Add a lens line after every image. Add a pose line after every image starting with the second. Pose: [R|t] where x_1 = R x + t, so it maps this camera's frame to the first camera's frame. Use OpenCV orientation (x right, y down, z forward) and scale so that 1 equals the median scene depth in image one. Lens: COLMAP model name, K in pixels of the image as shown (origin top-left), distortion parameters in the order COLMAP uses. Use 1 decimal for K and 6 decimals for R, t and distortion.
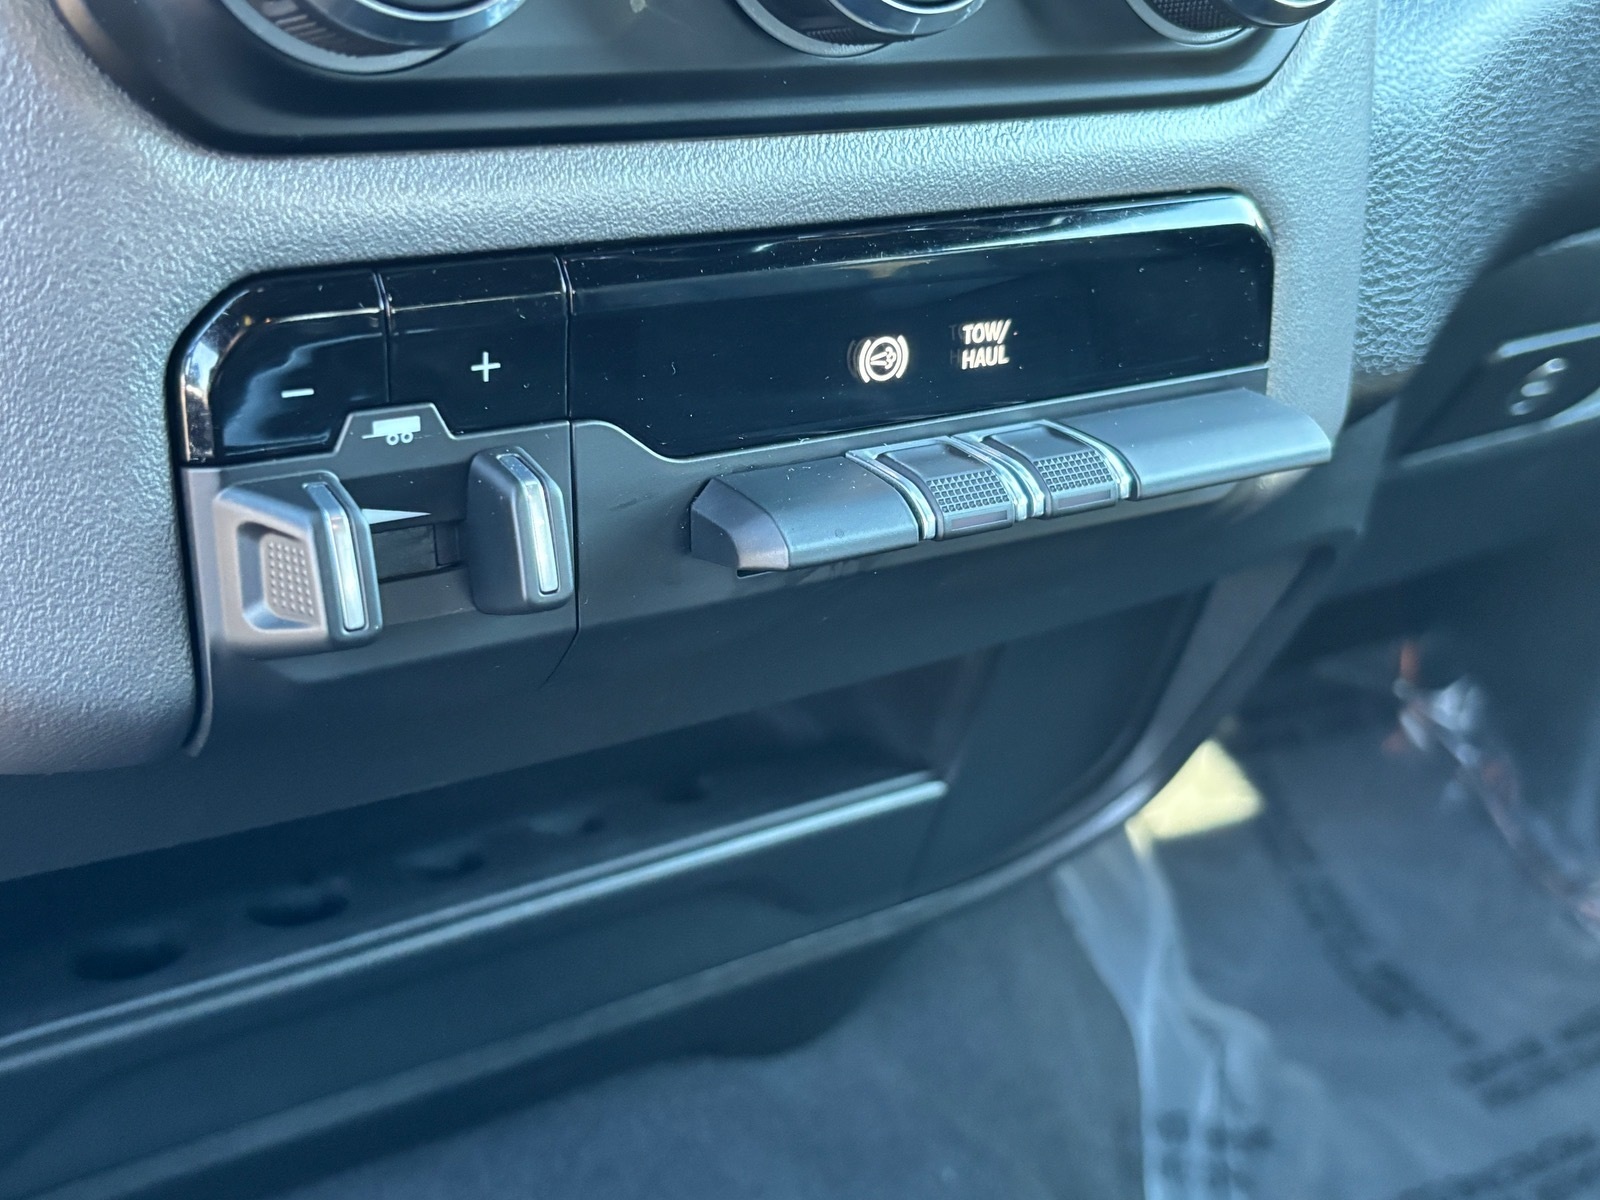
lens RADIAL K [[1775.0, 0, 792.1], [0, 1775.0, 632.4], [0, 0, 1]] dist [0.073629, -0.224693]
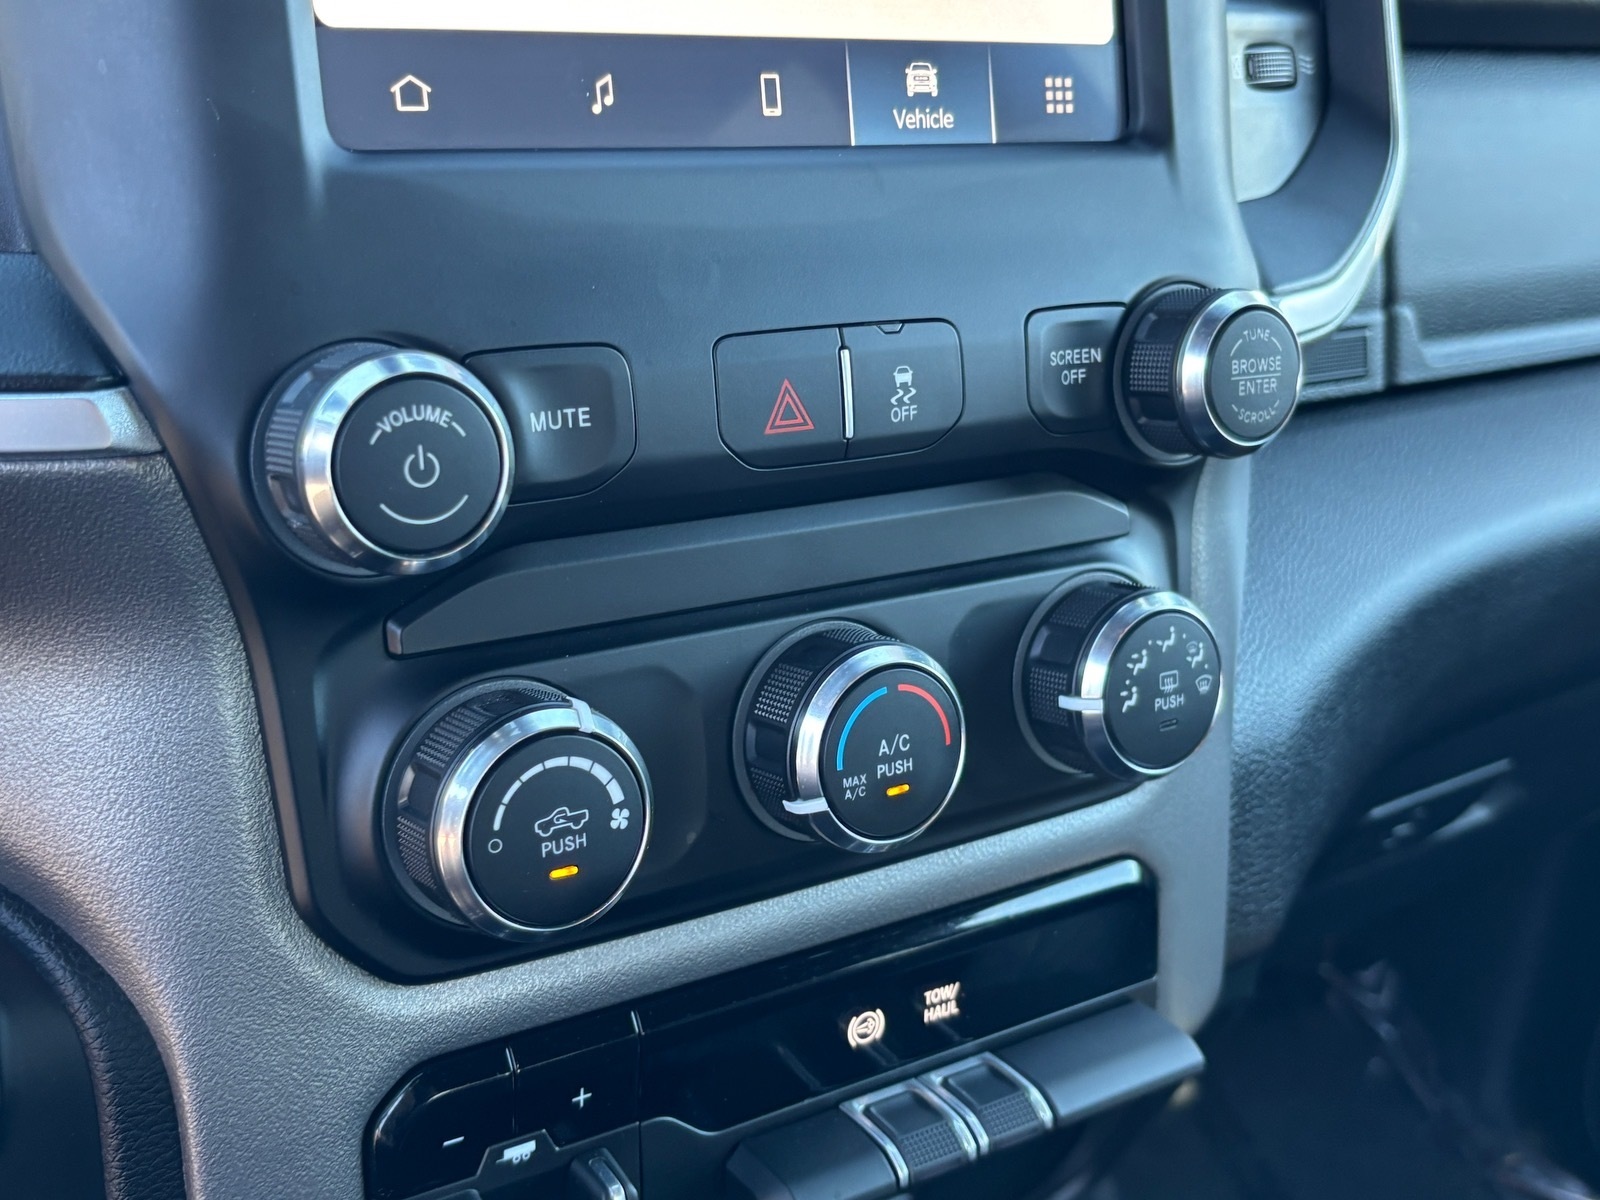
lens RADIAL K [[1775.0, 0, 792.1], [0, 1775.0, 632.4], [0, 0, 1]] dist [0.073629, -0.224693]
pose [[0.999571, -0.013198, 0.026139, -0.034723], [0.015351, 0.996352, -0.083943, -0.334515], [-0.024935, 0.084308, 0.996128, -0.353902]]
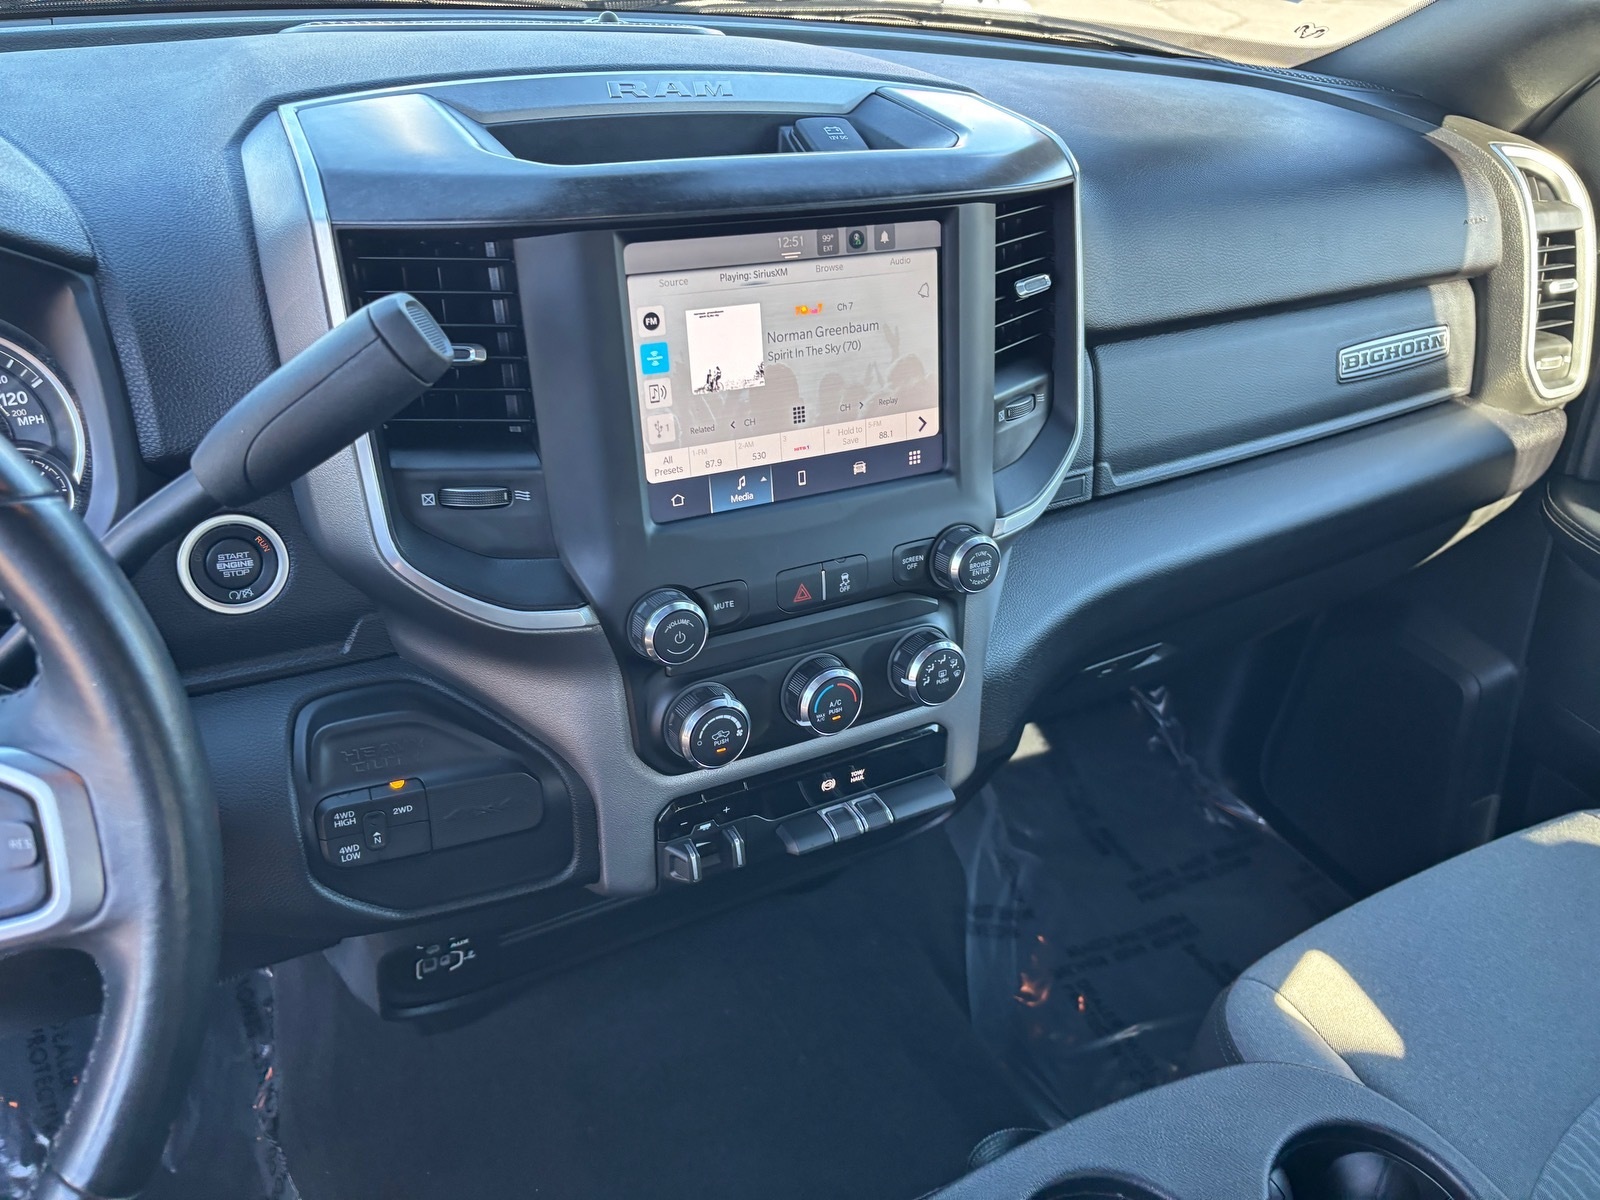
lens RADIAL K [[1191.1, 0, 800.0], [0, 1191.1, 600.0], [0, 0, 1]] dist [0.021559, -0.006733]
pose [[0.998158, 0.034328, -0.050030, 0.102521], [-0.028799, 0.993808, 0.107315, -0.800345], [0.053404, -0.105677, 0.992965, -1.443841]]
